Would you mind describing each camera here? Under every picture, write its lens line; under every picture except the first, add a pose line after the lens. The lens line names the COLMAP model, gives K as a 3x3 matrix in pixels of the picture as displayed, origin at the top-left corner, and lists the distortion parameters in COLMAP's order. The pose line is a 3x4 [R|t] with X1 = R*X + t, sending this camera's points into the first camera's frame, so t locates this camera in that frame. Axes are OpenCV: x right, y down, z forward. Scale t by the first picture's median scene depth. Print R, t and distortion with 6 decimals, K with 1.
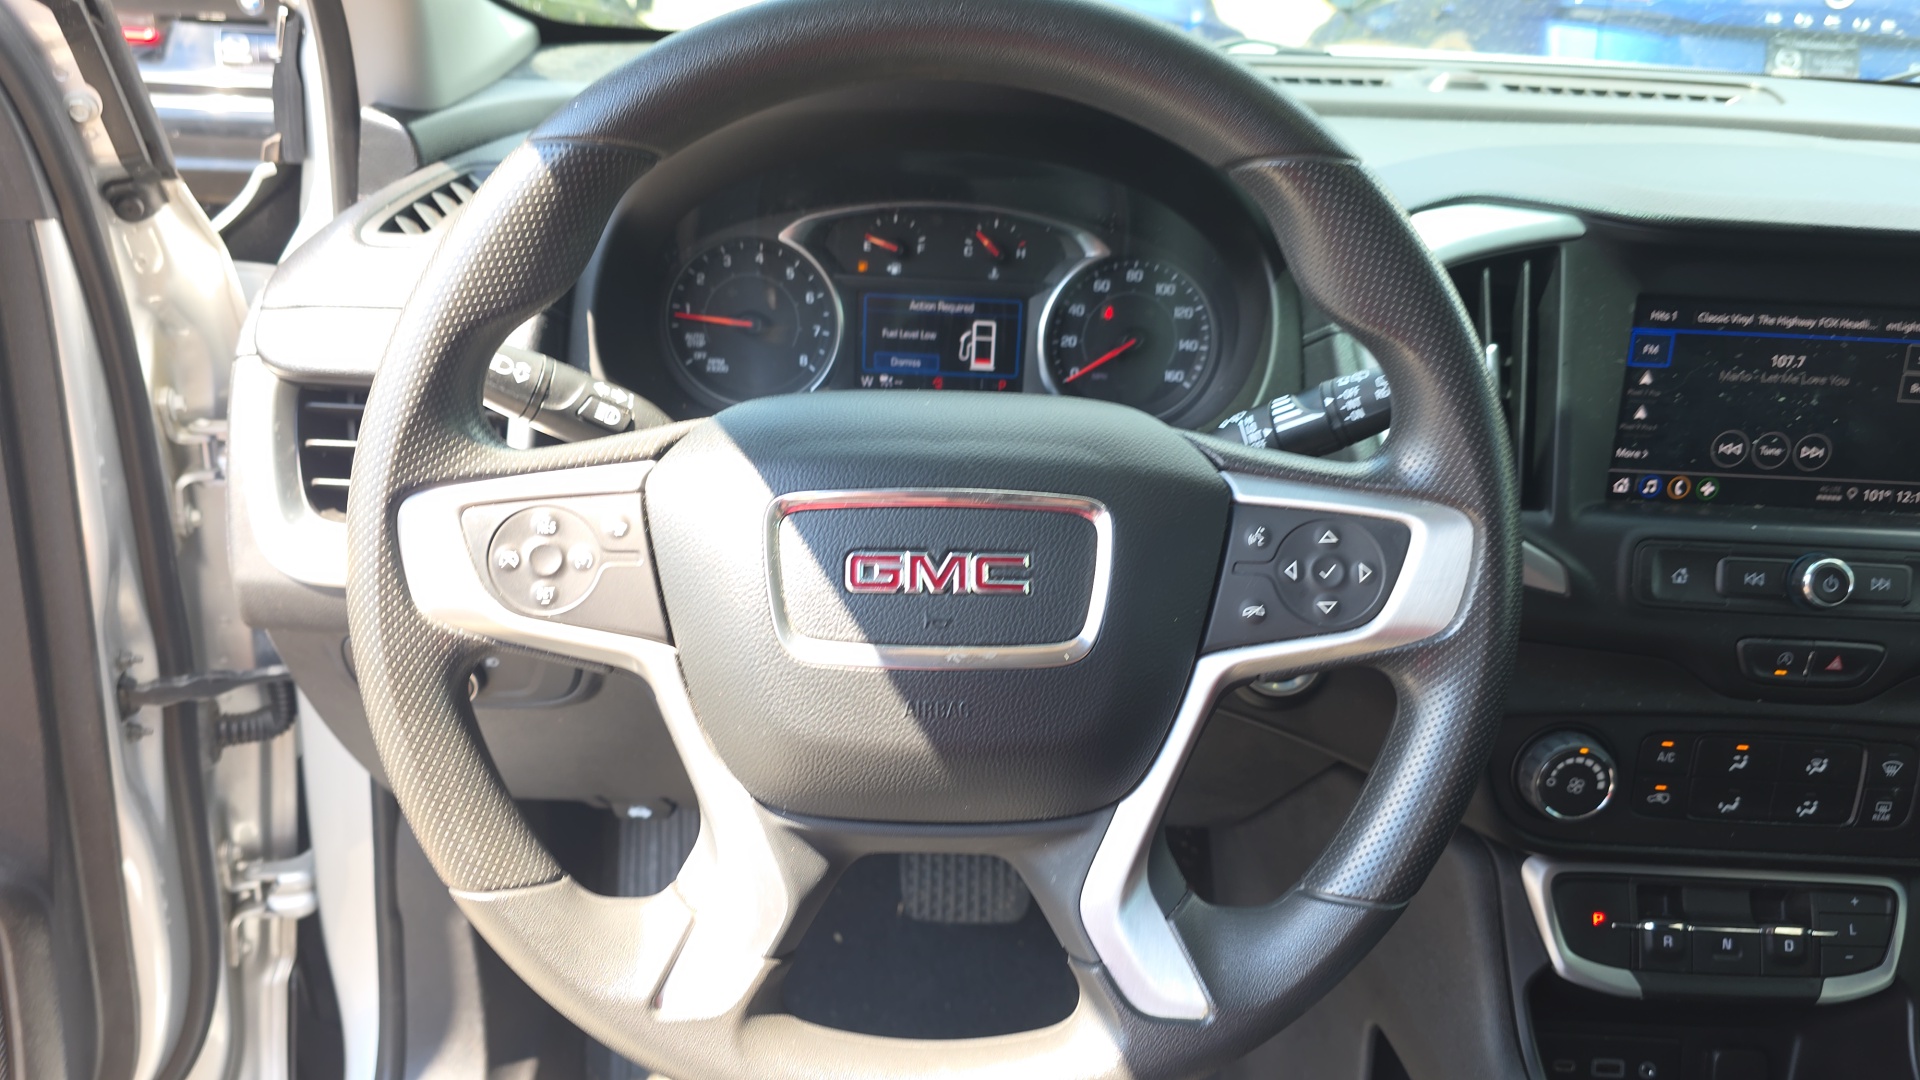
lens RADIAL K [[1328.8, 0, 944.0], [0, 1328.8, 540.2], [0, 0, 1]] dist [0.076640, -0.083526]
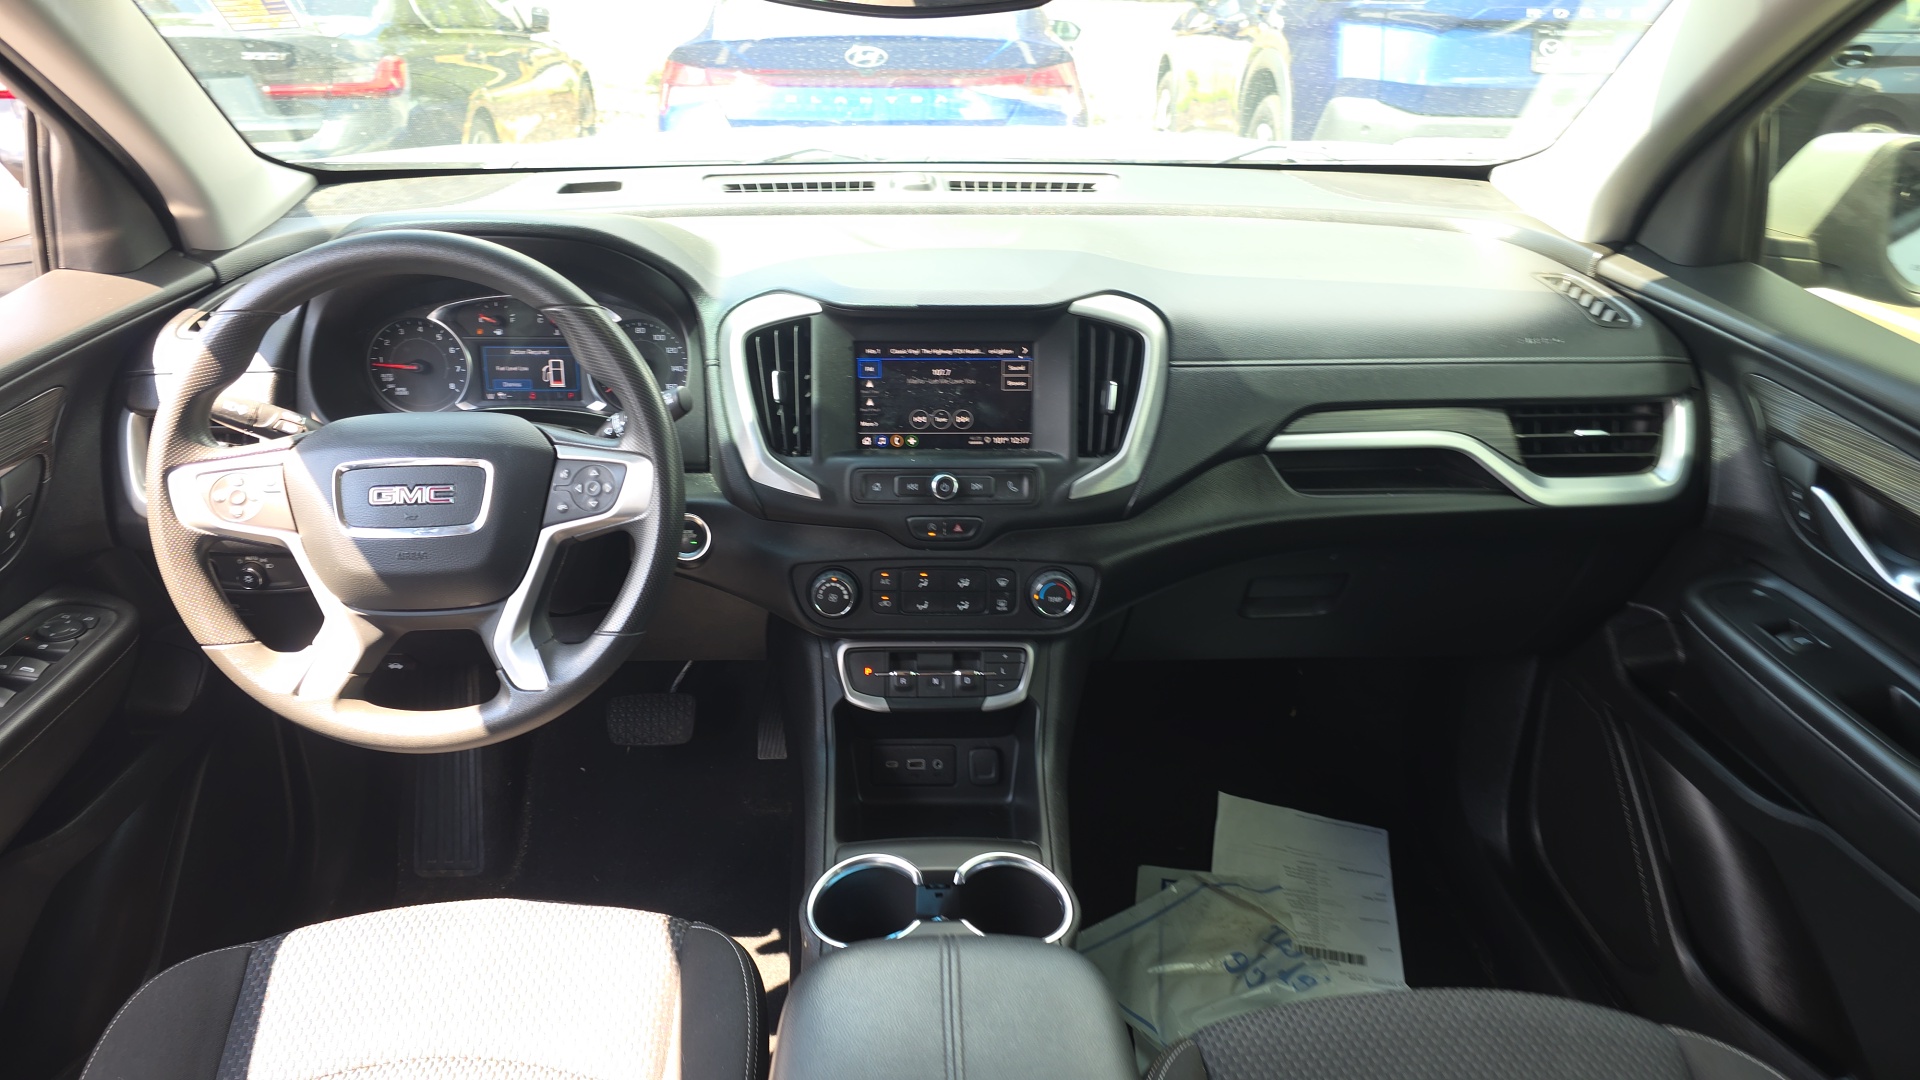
lens RADIAL K [[1328.8, 0, 944.0], [0, 1328.8, 540.2], [0, 0, 1]] dist [0.076640, -0.083526]
pose [[0.998944, -0.045406, 0.006948, 0.600945], [0.045221, 0.998670, 0.024775, 0.057808], [-0.008063, -0.024435, 0.999669, -0.878448]]
